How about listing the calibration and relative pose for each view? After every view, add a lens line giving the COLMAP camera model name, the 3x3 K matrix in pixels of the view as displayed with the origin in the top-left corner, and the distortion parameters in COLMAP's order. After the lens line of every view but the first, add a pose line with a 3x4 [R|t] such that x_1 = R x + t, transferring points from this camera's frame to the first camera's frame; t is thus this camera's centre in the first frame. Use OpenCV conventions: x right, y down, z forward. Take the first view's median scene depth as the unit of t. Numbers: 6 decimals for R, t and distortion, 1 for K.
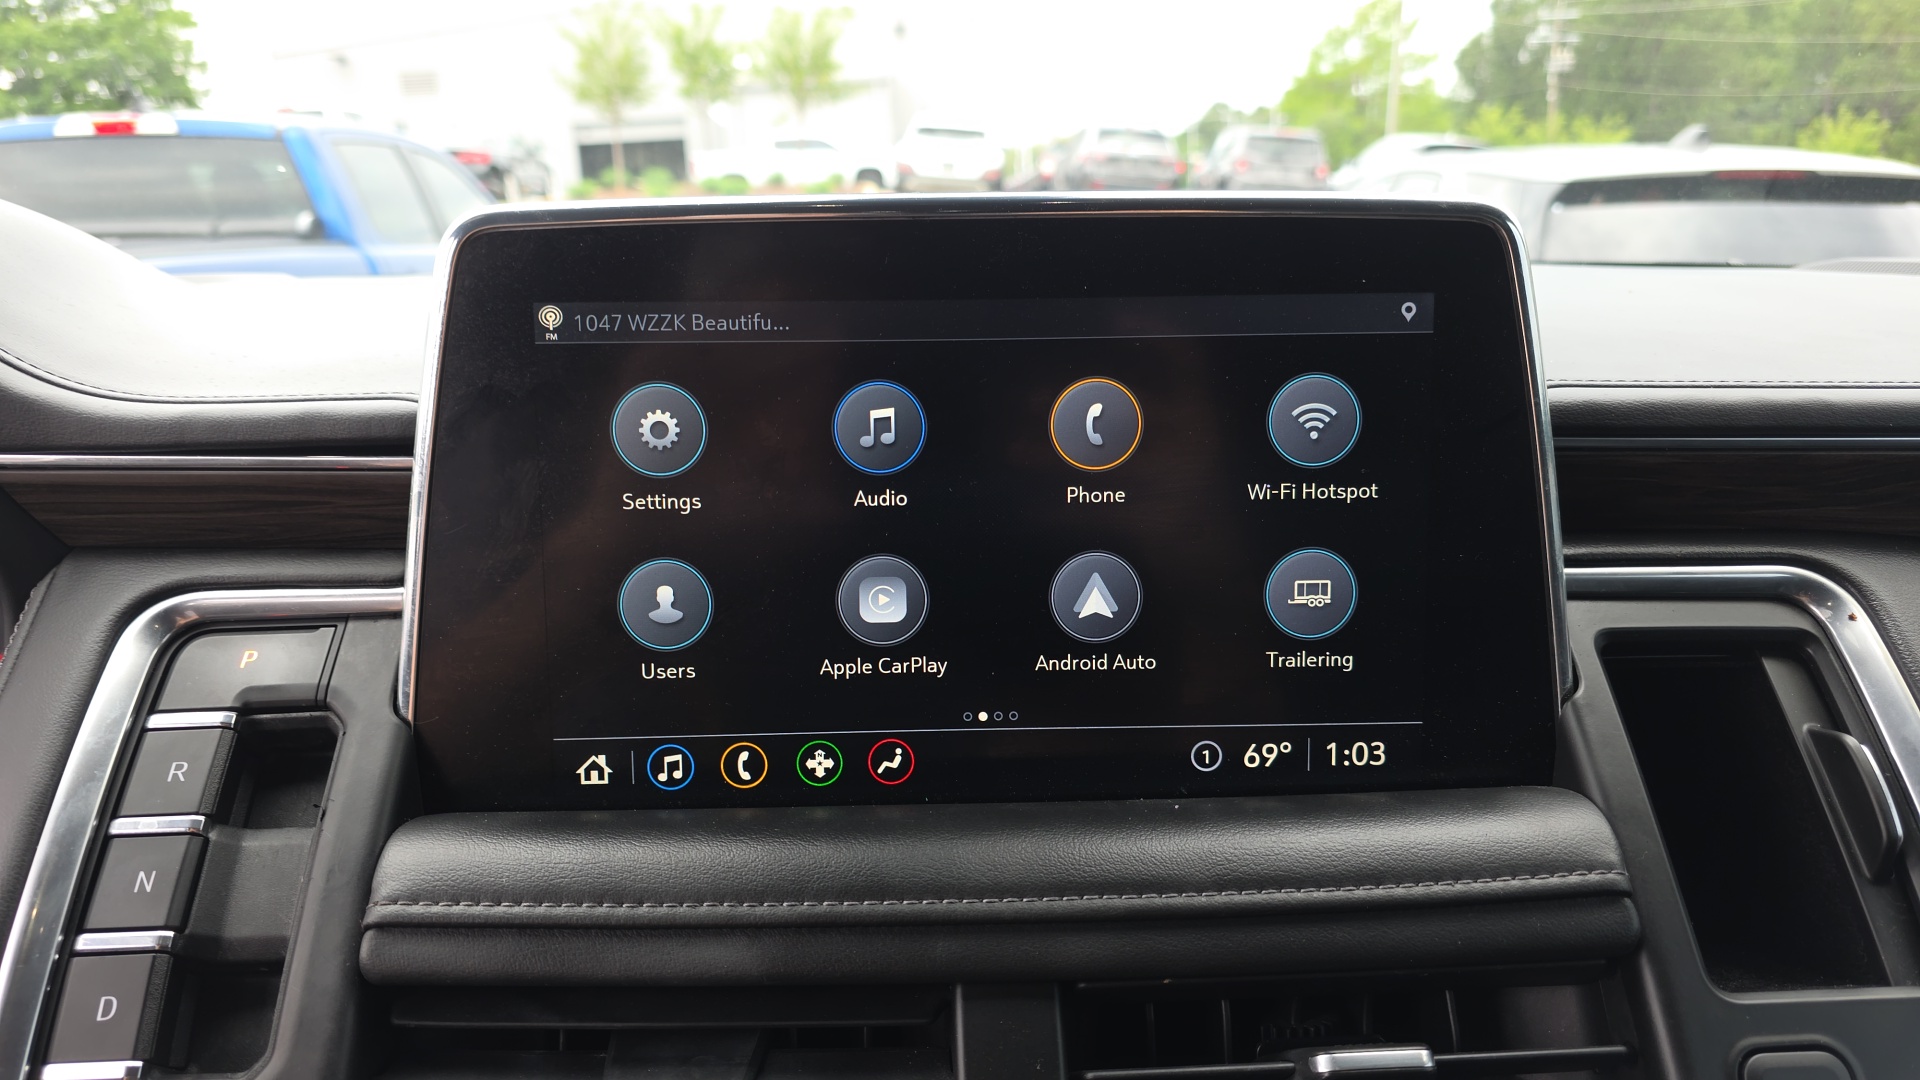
lens RADIAL K [[1302.3, 0, 947.2], [0, 1302.3, 526.9], [0, 0, 1]] dist [0.056763, -0.060438]
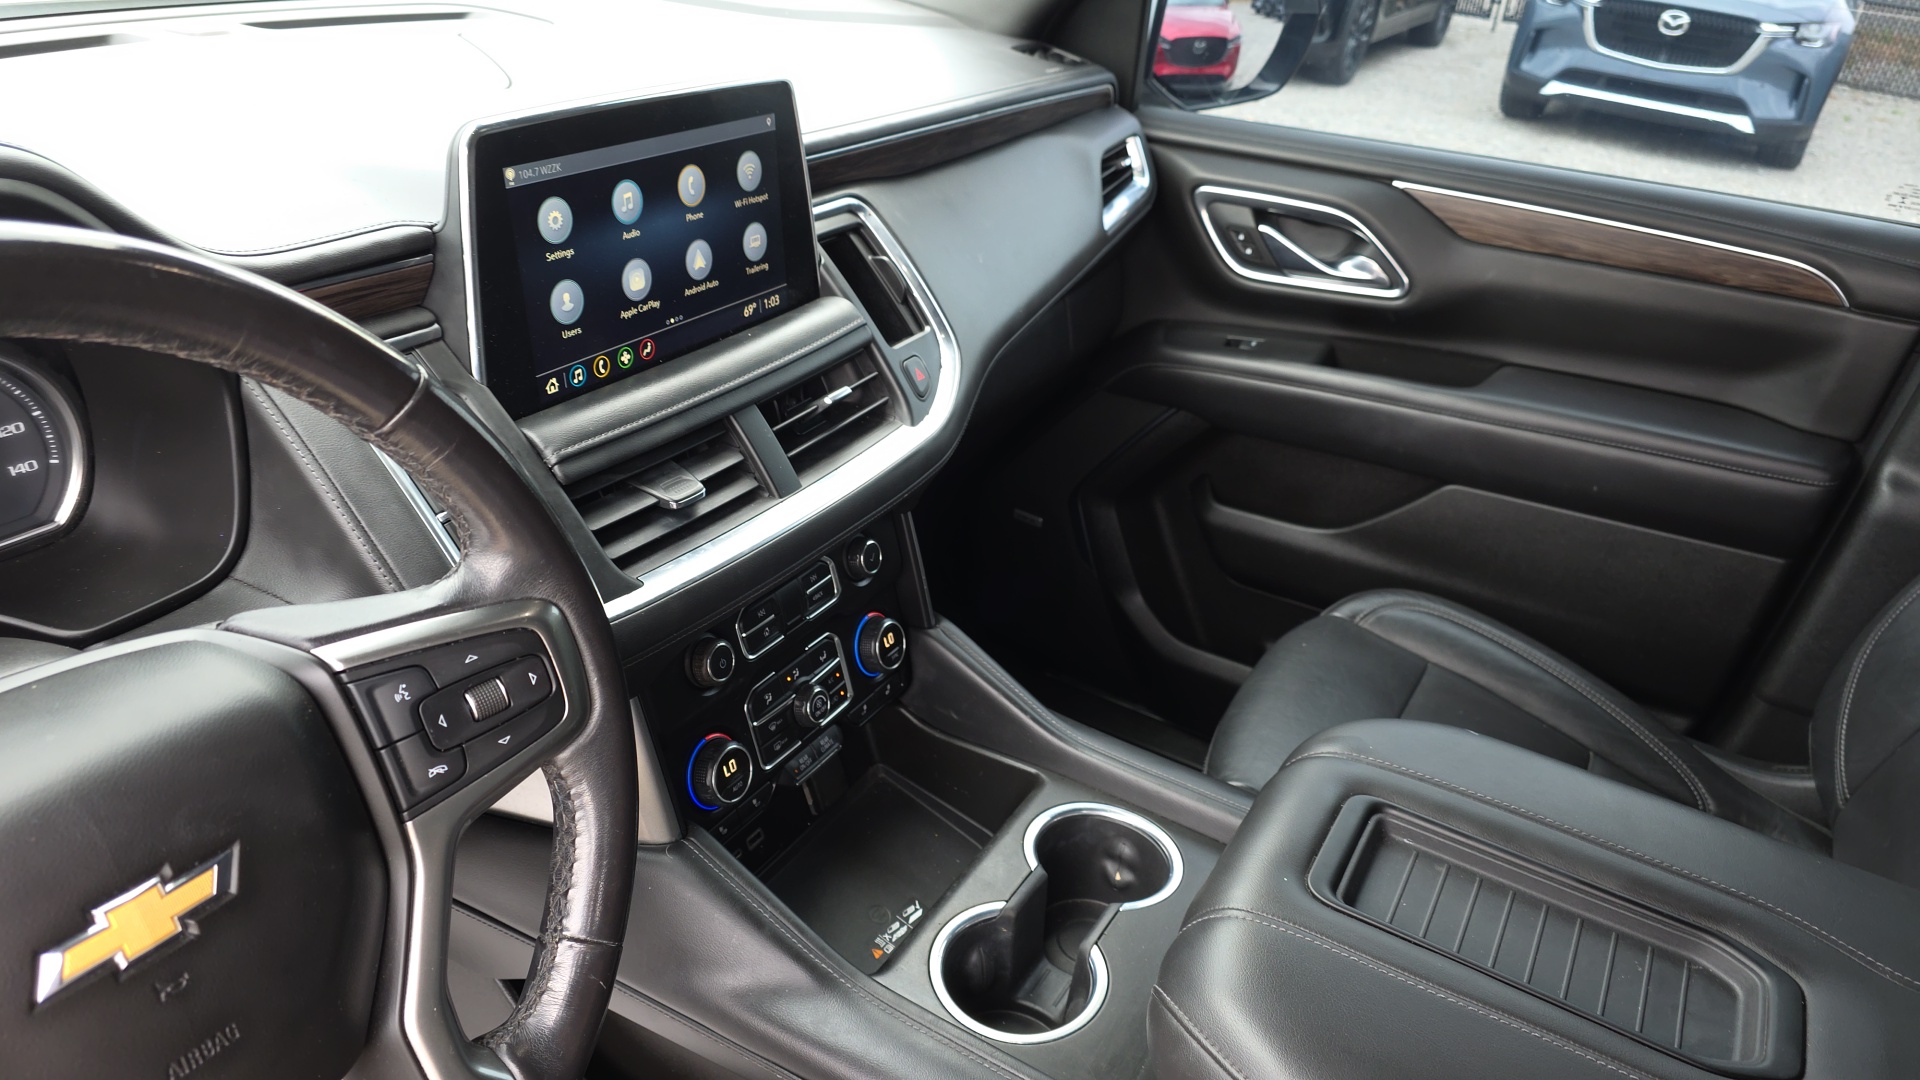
lens RADIAL K [[1302.3, 0, 954.9], [0, 1302.3, 545.0], [0, 0, 1]] dist [0.056763, -0.060438]
pose [[0.523354, -0.364033, 0.770442, -1.696385], [0.098398, 0.923922, 0.369711, -0.307198], [-0.846415, -0.117679, 0.519358, -0.715362]]
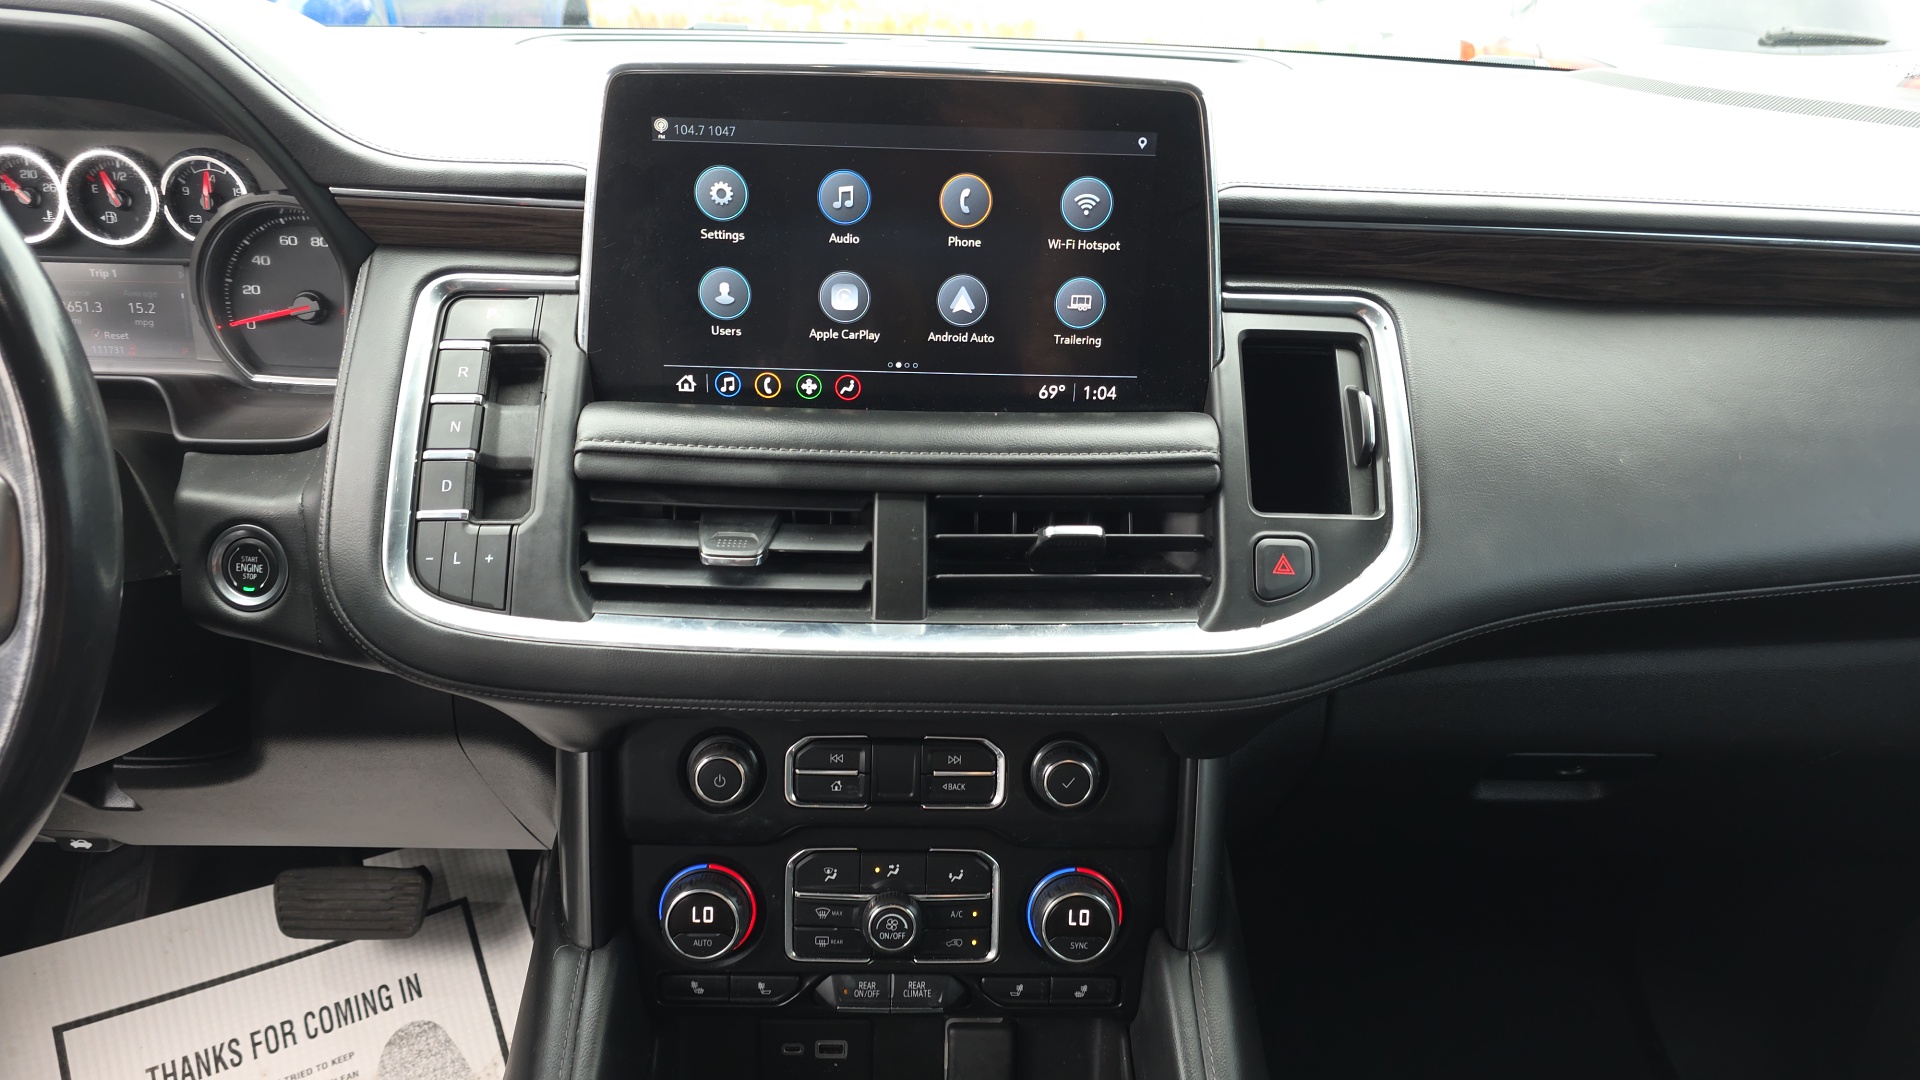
lens RADIAL K [[1302.3, 0, 959.4], [0, 1302.3, 557.6], [0, 0, 1]] dist [0.056763, -0.060438]
pose [[0.999076, 0.039291, 0.017415, 0.093156], [-0.042246, 0.972273, 0.230001, -0.015238], [-0.007895, -0.230525, 0.973034, -0.855550]]
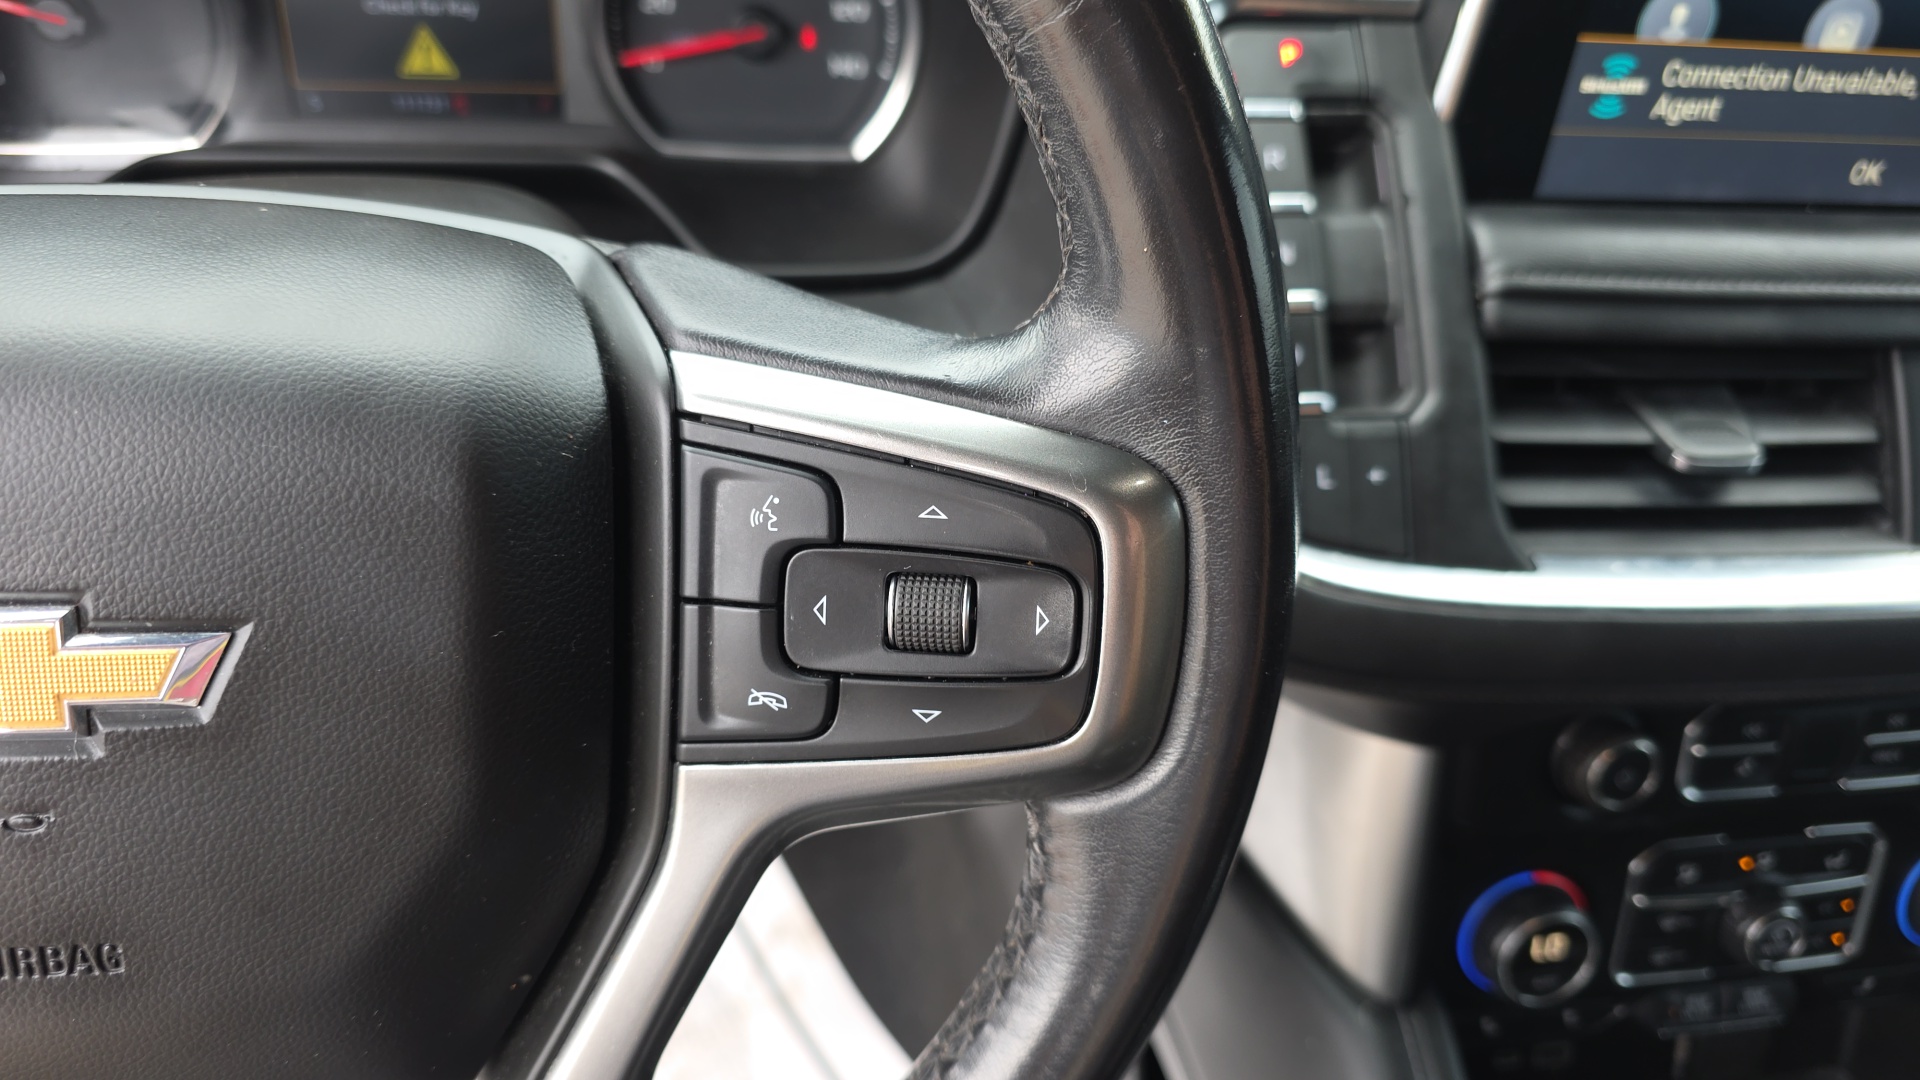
lens RADIAL K [[1302.3, 0, 935.2], [0, 1302.3, 576.0], [0, 0, 1]] dist [0.056763, -0.060438]
pose [[0.989095, -0.011653, 0.146816, -1.015791], [-0.052993, 0.901941, 0.428596, 0.040412], [-0.137413, -0.431702, 0.891488, -0.113720]]
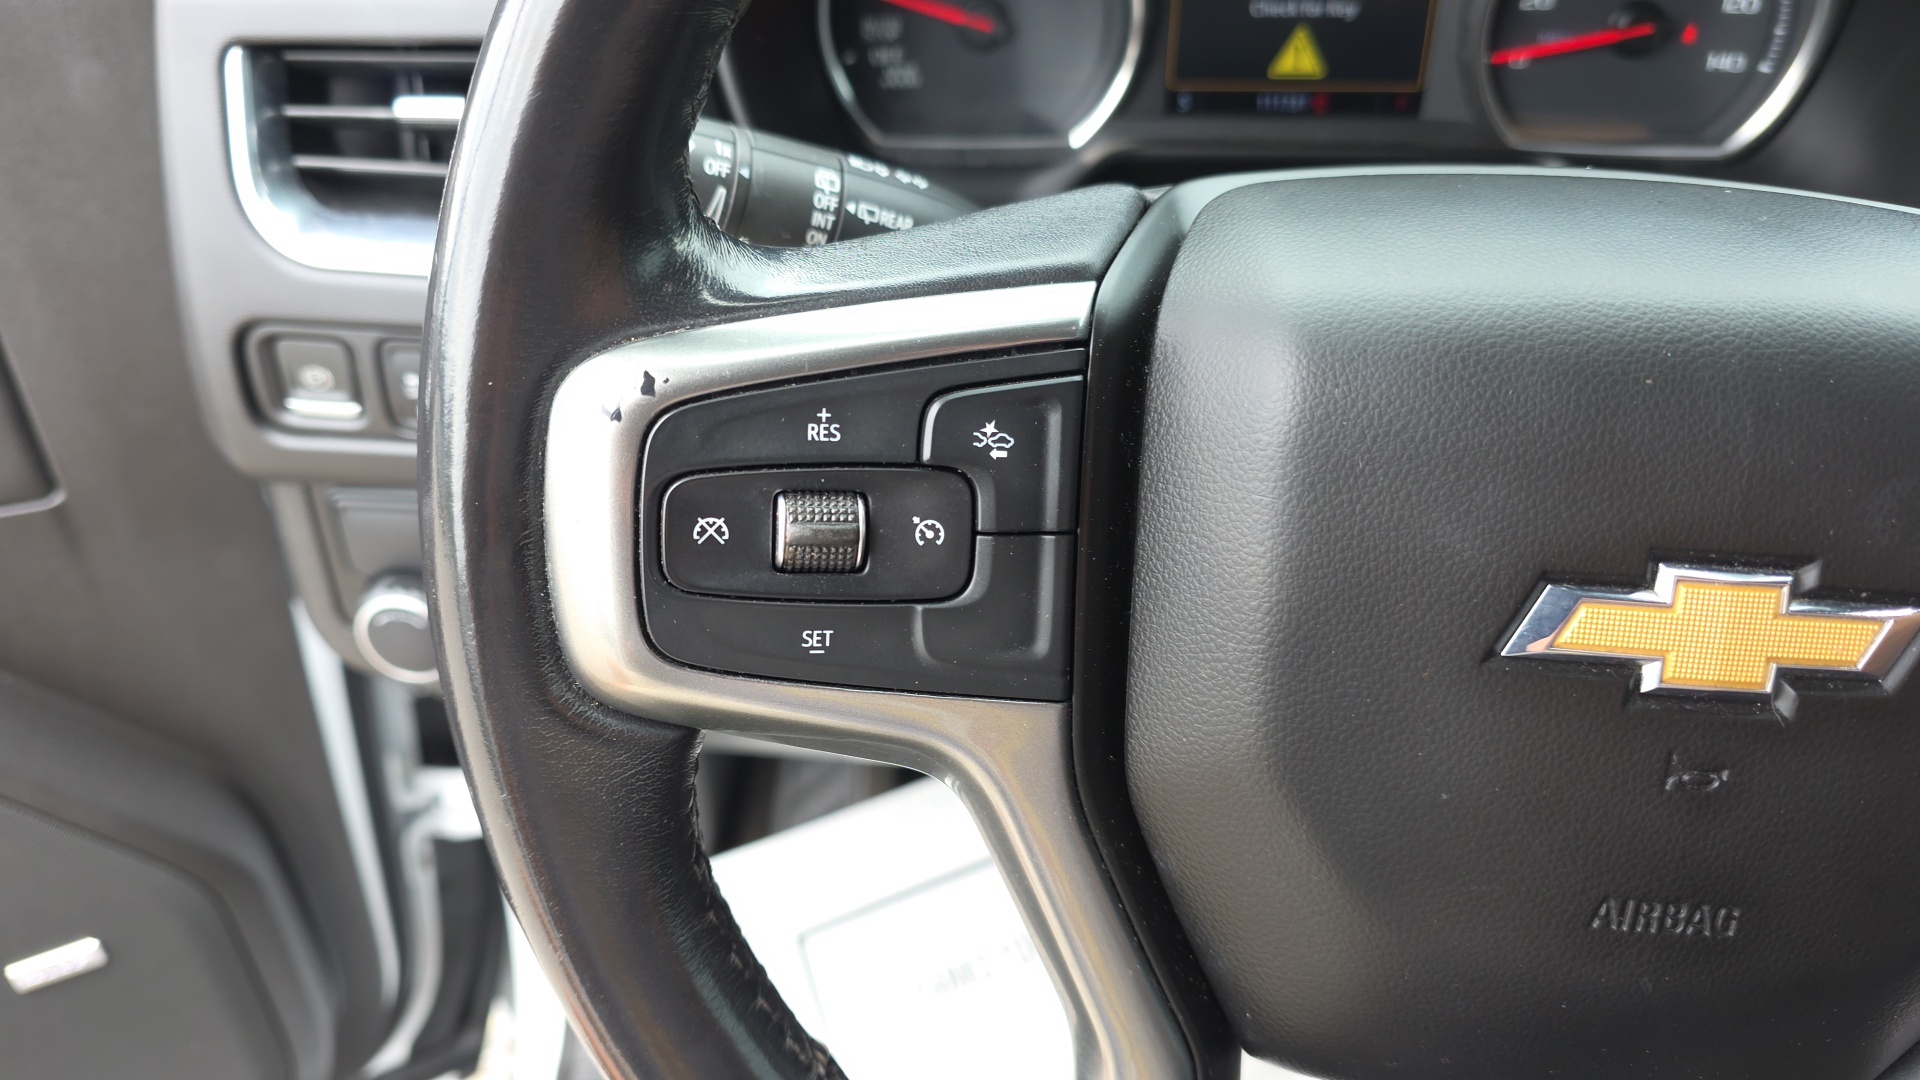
lens RADIAL K [[1302.3, 0, 928.6], [0, 1302.3, 546.0], [0, 0, 1]] dist [0.056763, -0.060438]
pose [[0.996546, 0.056432, -0.060925, -1.615252], [-0.026324, 0.910465, 0.412747, 0.074606], [0.078763, -0.409718, 0.908806, -0.112206]]
